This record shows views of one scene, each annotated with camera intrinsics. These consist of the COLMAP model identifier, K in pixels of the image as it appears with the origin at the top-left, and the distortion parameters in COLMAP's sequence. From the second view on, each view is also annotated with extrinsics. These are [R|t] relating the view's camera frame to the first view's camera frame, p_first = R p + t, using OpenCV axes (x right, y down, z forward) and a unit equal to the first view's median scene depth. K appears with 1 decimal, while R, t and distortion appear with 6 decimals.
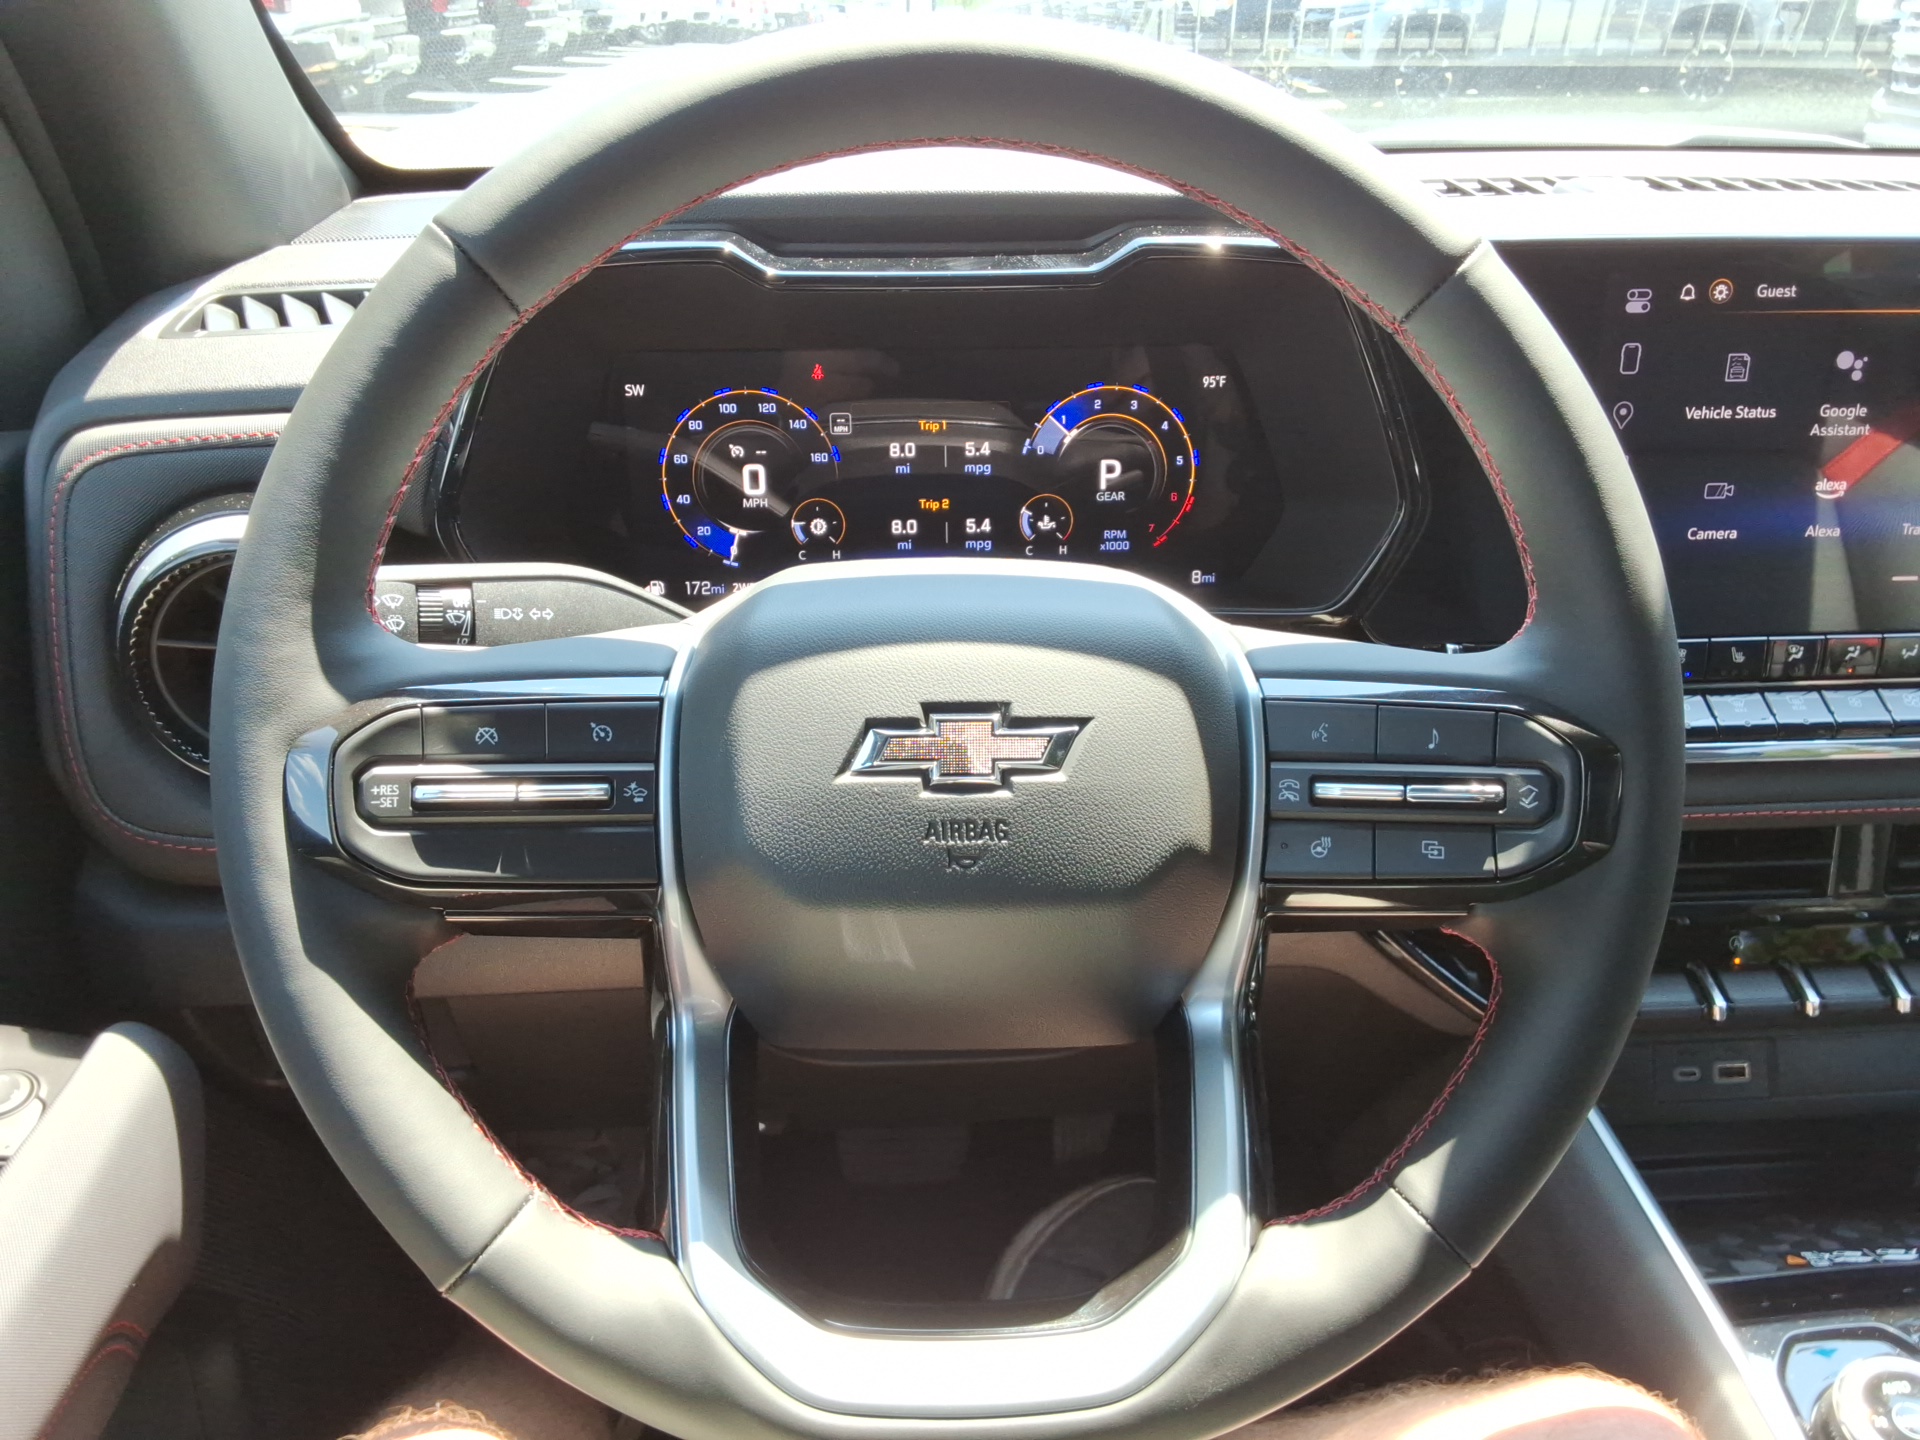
lens RADIAL K [[1554.8, 0, 981.1], [0, 1554.8, 710.6], [0, 0, 1]] dist [0.117347, -0.189708]
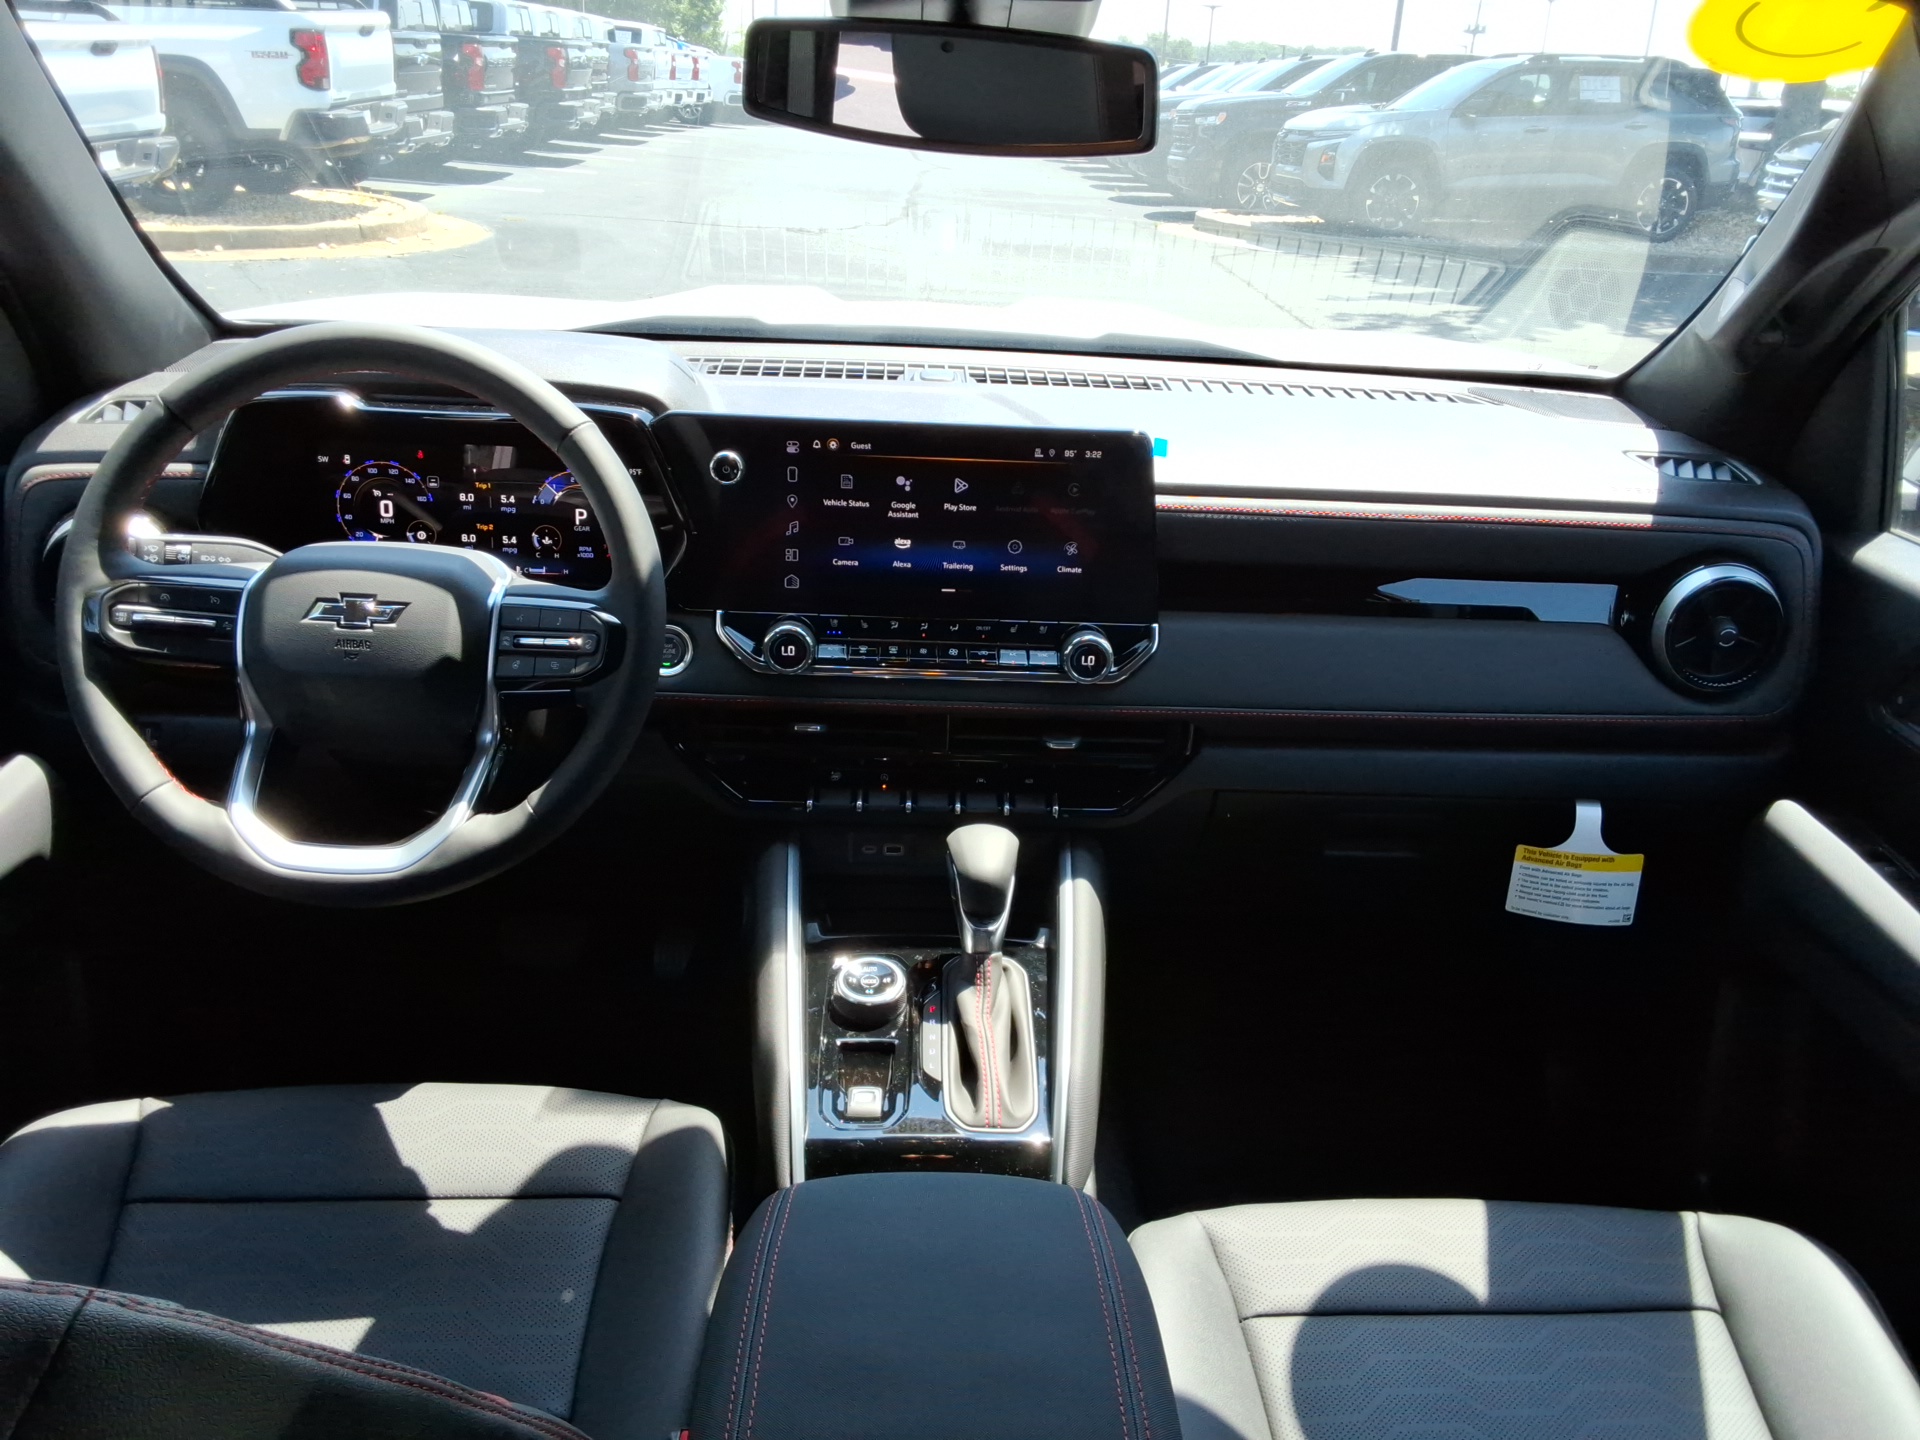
lens RADIAL K [[1536.1, 0, 1003.0], [0, 1536.1, 716.7], [0, 0, 1]] dist [0.102223, -0.189554]
pose [[0.998571, 0.052522, 0.009894, 0.597968], [-0.052067, 0.997771, -0.041739, 0.143959], [-0.012064, 0.041164, 0.999080, -0.882894]]
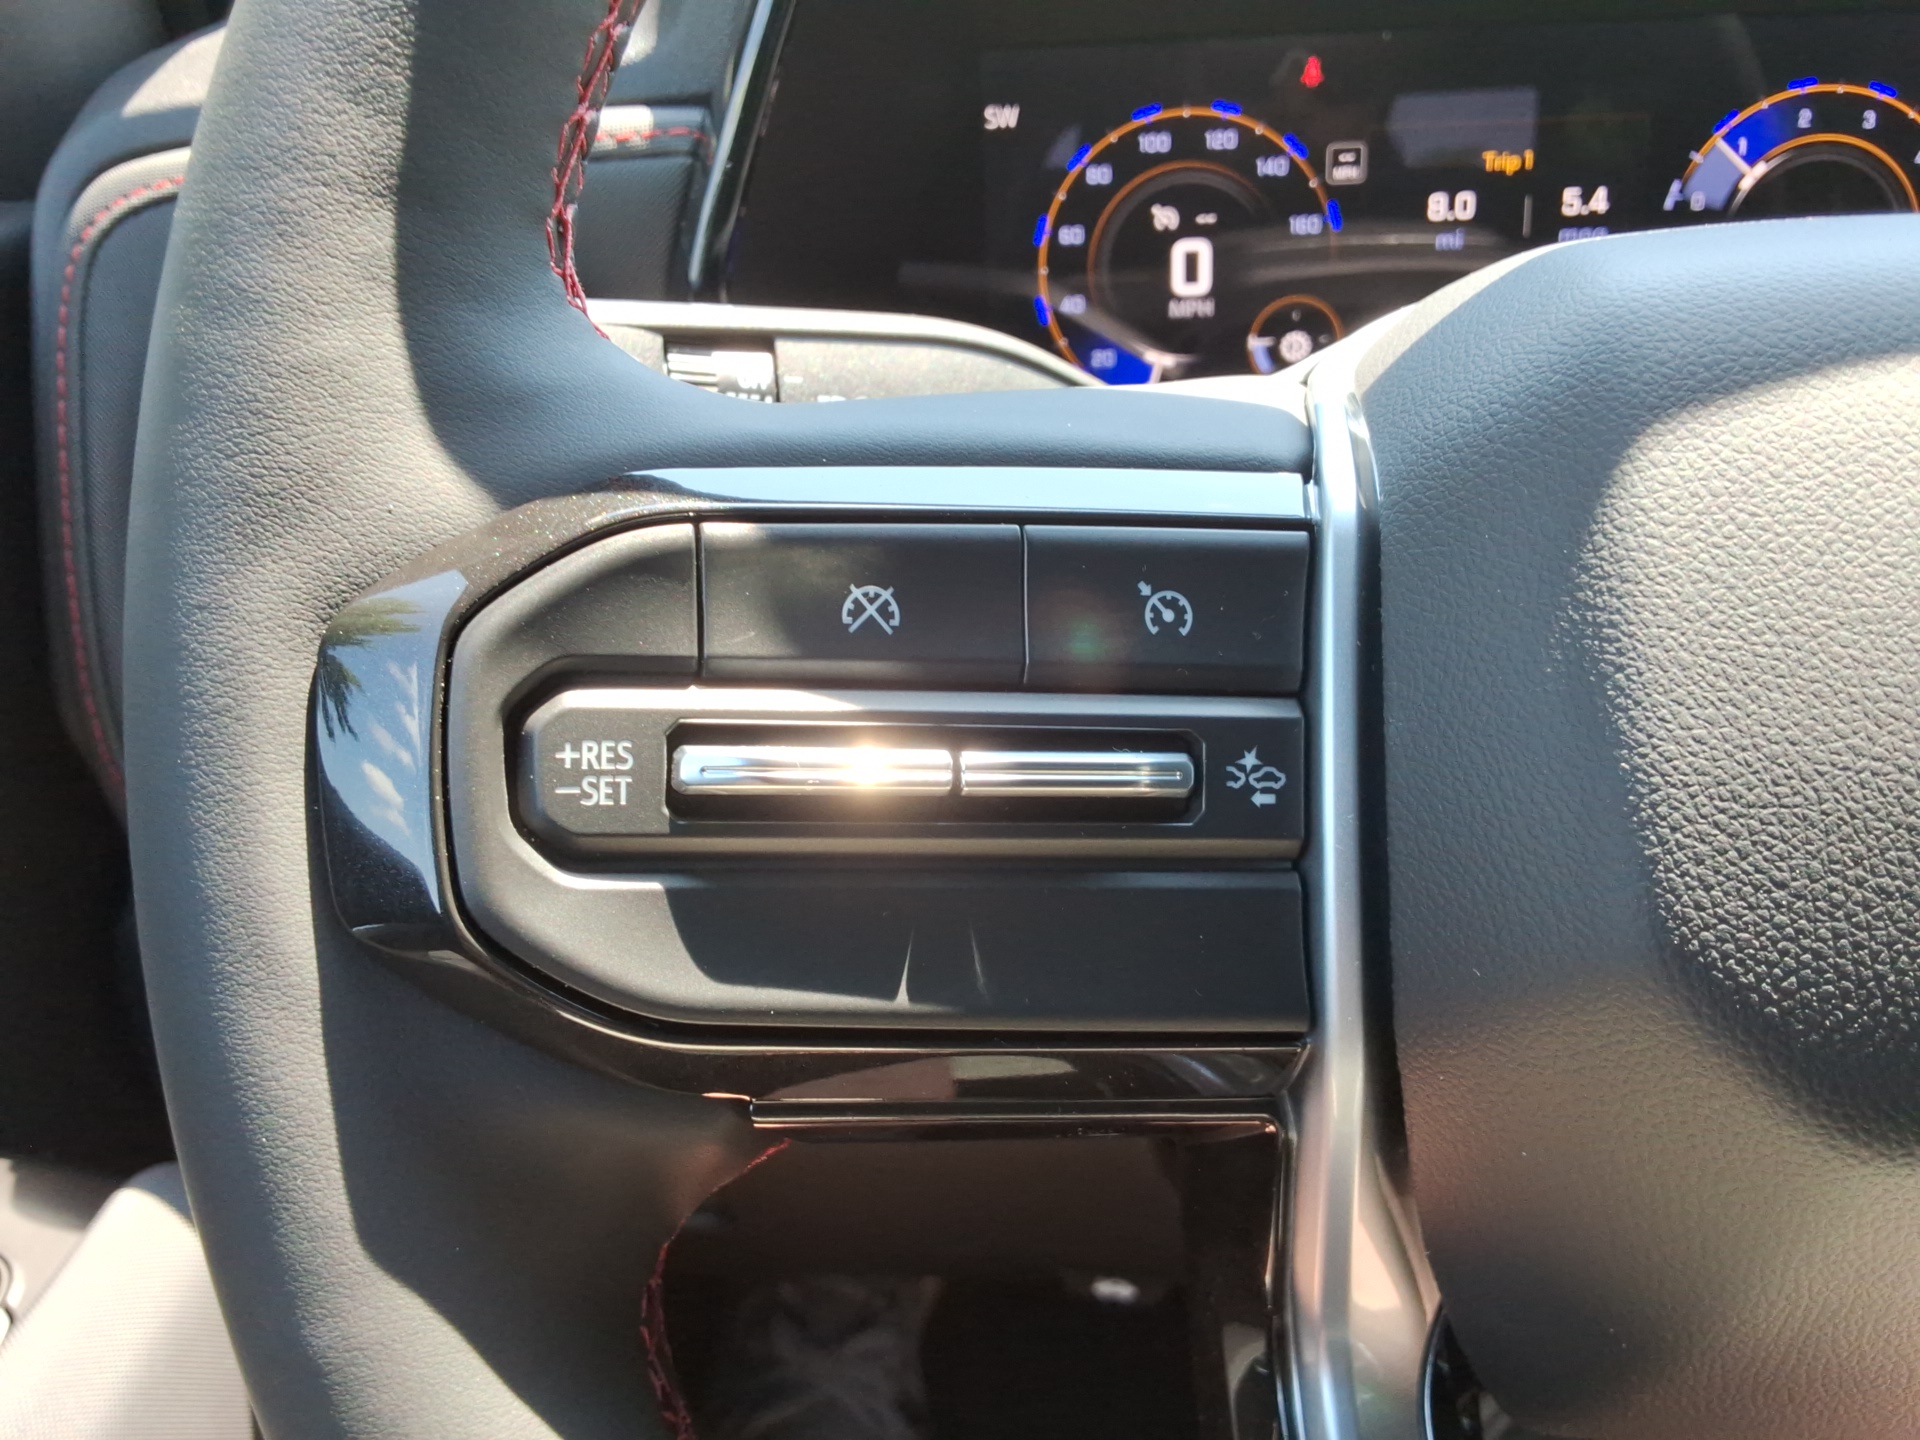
lens RADIAL K [[1554.8, 0, 981.1], [0, 1554.8, 710.6], [0, 0, 1]] dist [0.117347, -0.189708]
pose [[0.992285, 0.009787, -0.123595, -0.150332], [-0.010278, 0.999942, -0.003334, 0.024179], [0.123555, 0.004579, 0.992327, 0.399444]]
